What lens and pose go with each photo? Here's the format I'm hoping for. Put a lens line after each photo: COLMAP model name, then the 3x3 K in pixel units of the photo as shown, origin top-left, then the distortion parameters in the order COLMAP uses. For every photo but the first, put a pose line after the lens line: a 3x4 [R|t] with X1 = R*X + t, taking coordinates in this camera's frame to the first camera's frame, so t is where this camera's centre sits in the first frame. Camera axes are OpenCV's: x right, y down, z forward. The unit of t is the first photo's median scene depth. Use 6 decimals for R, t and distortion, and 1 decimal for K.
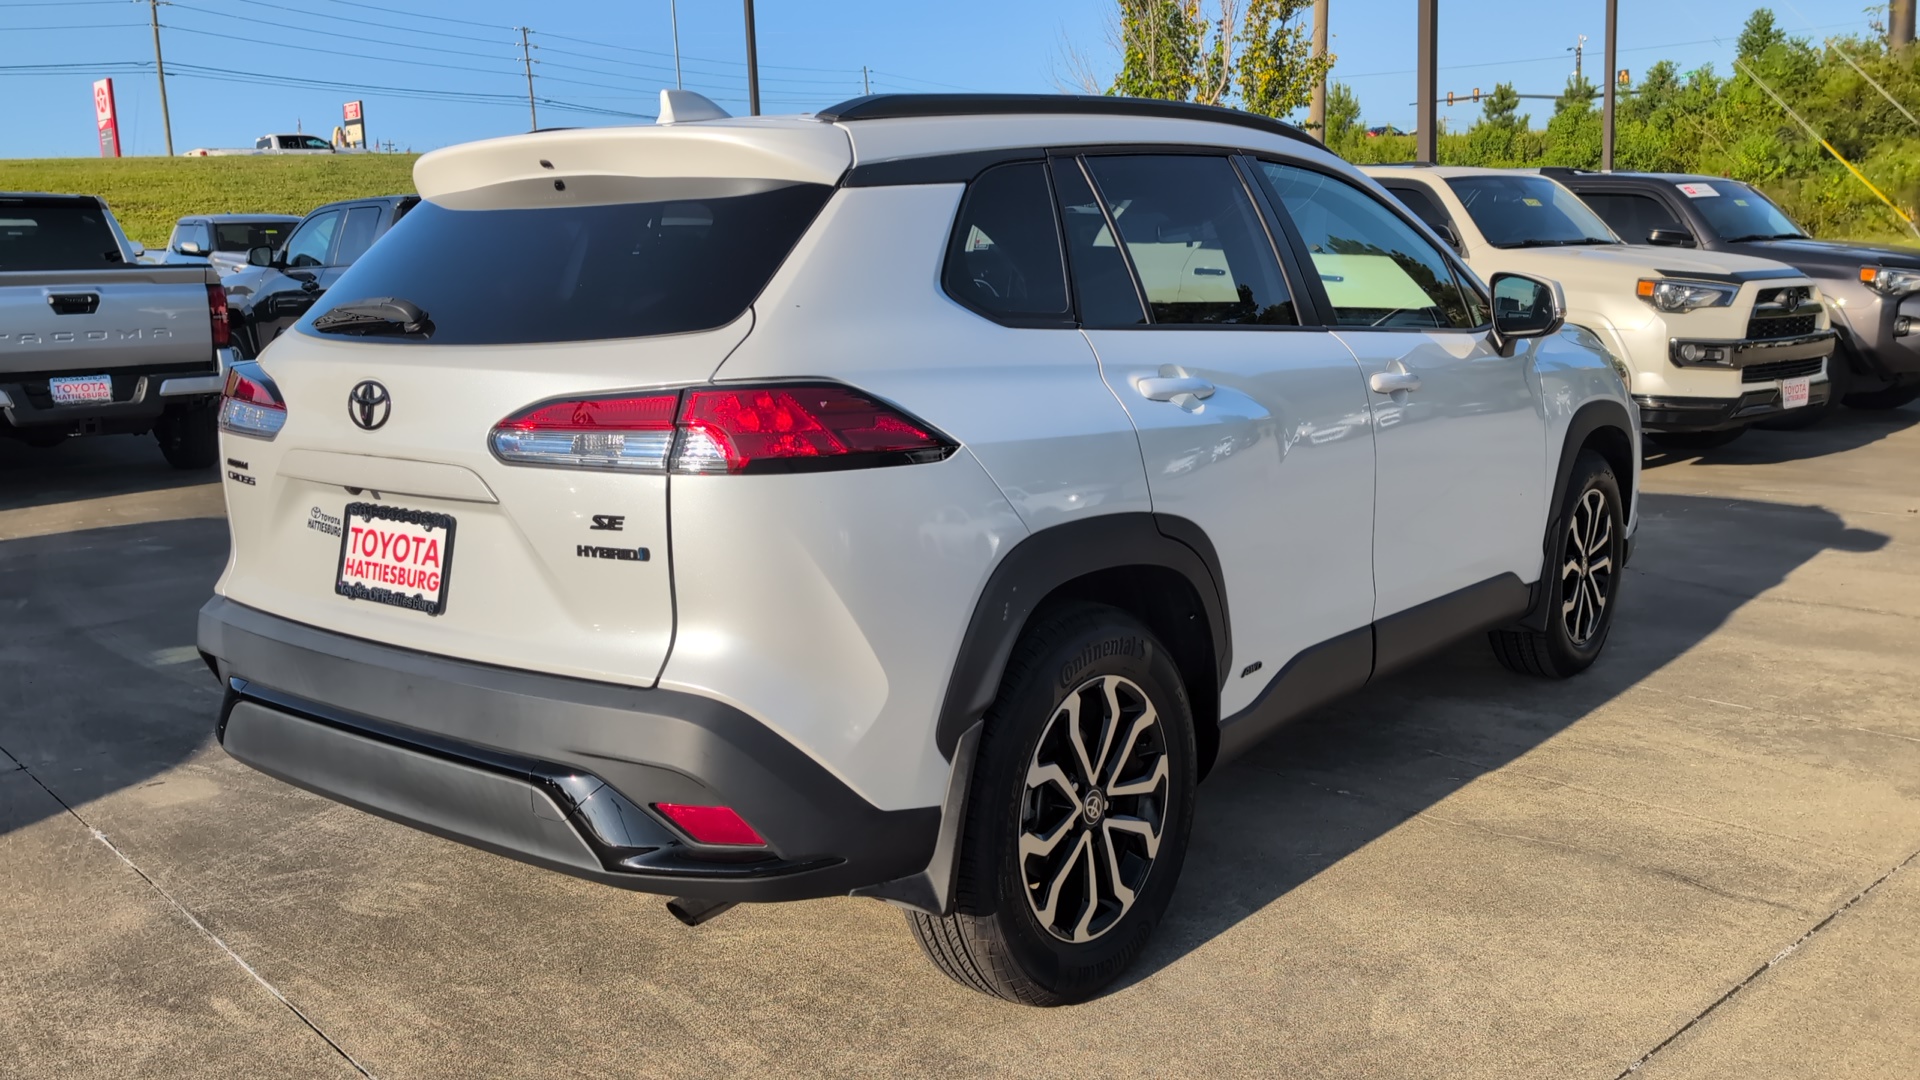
lens RADIAL K [[1624.3, 0, 960.0], [0, 1624.3, 540.0], [0, 0, 1]] dist [0.009482, -0.009575]
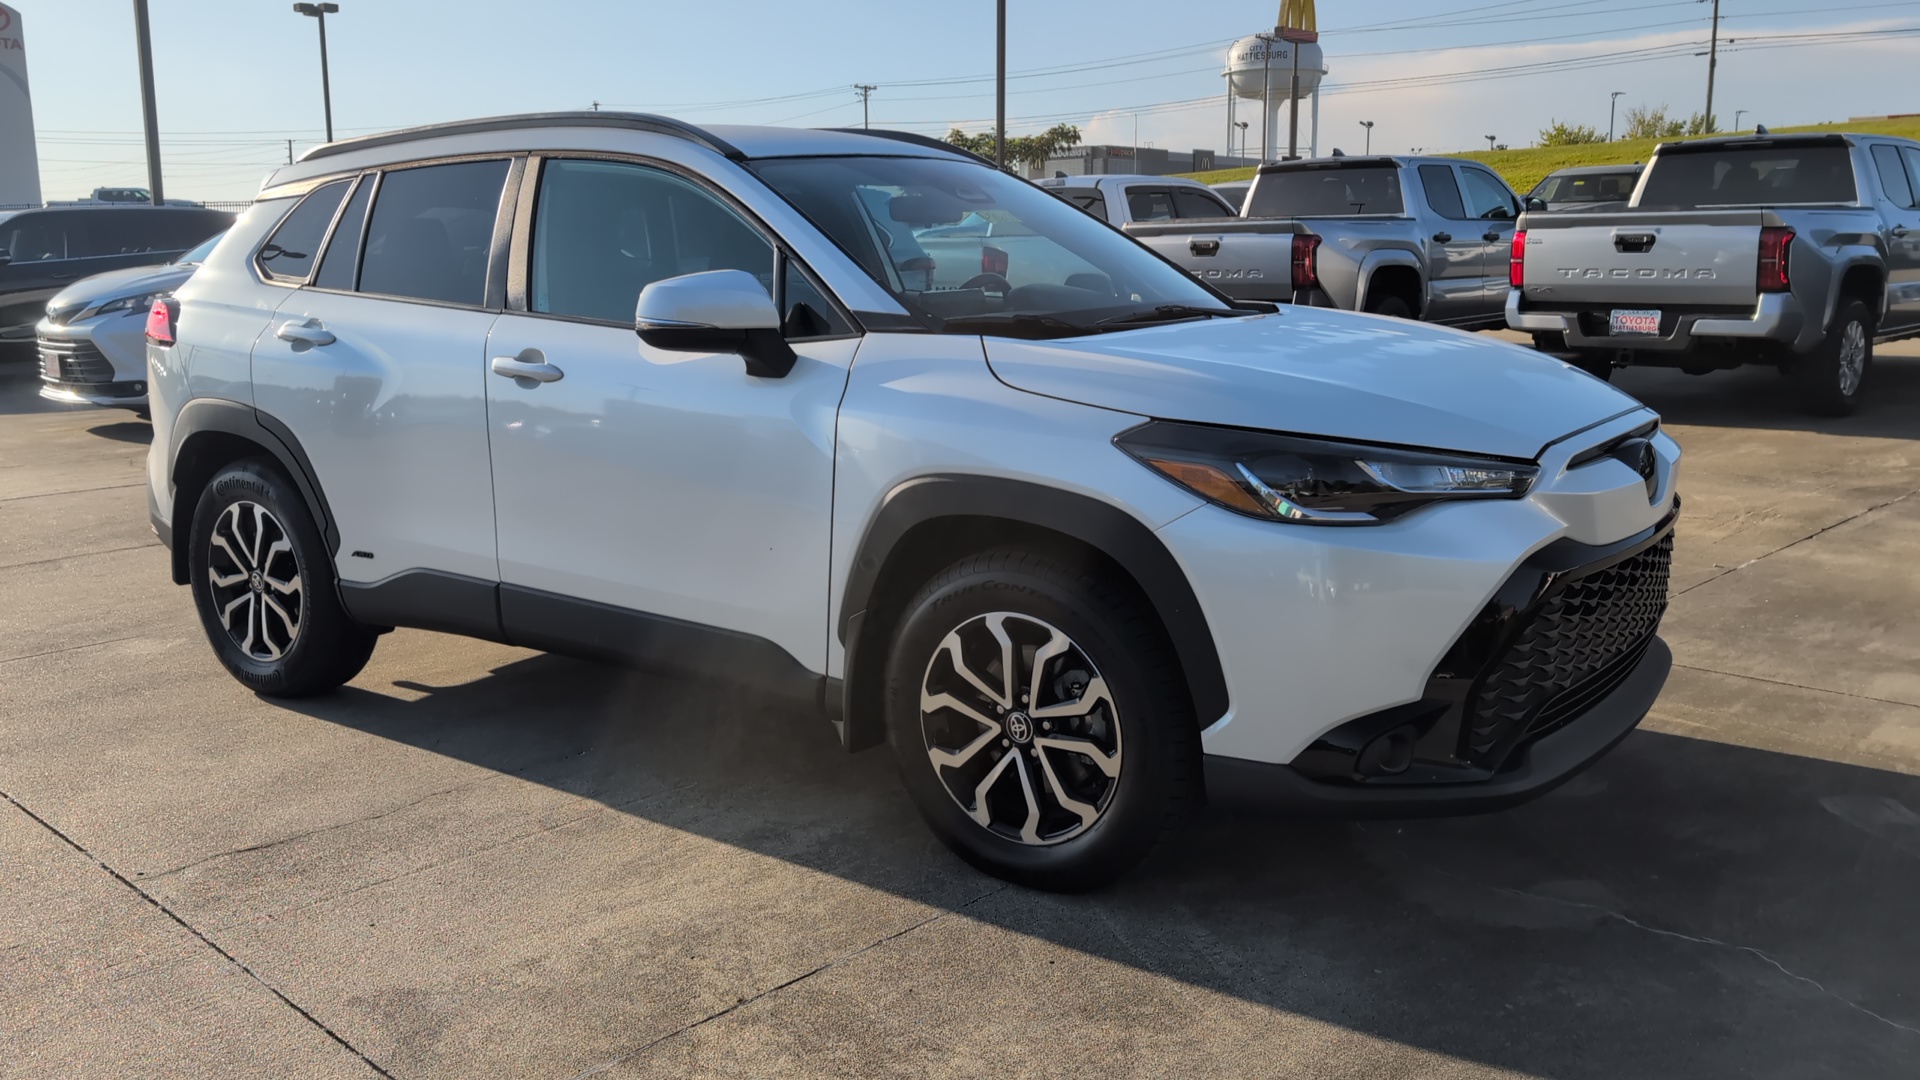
lens RADIAL K [[1637.2, 0, 959.4], [0, 1637.2, 451.0], [0, 0, 1]] dist [0.049019, -0.003563]
pose [[0.046967, 0.155250, -0.986758, 1.154956], [-0.153487, 0.977238, 0.146447, -0.211818], [0.987034, 0.144577, 0.069726, 1.030079]]
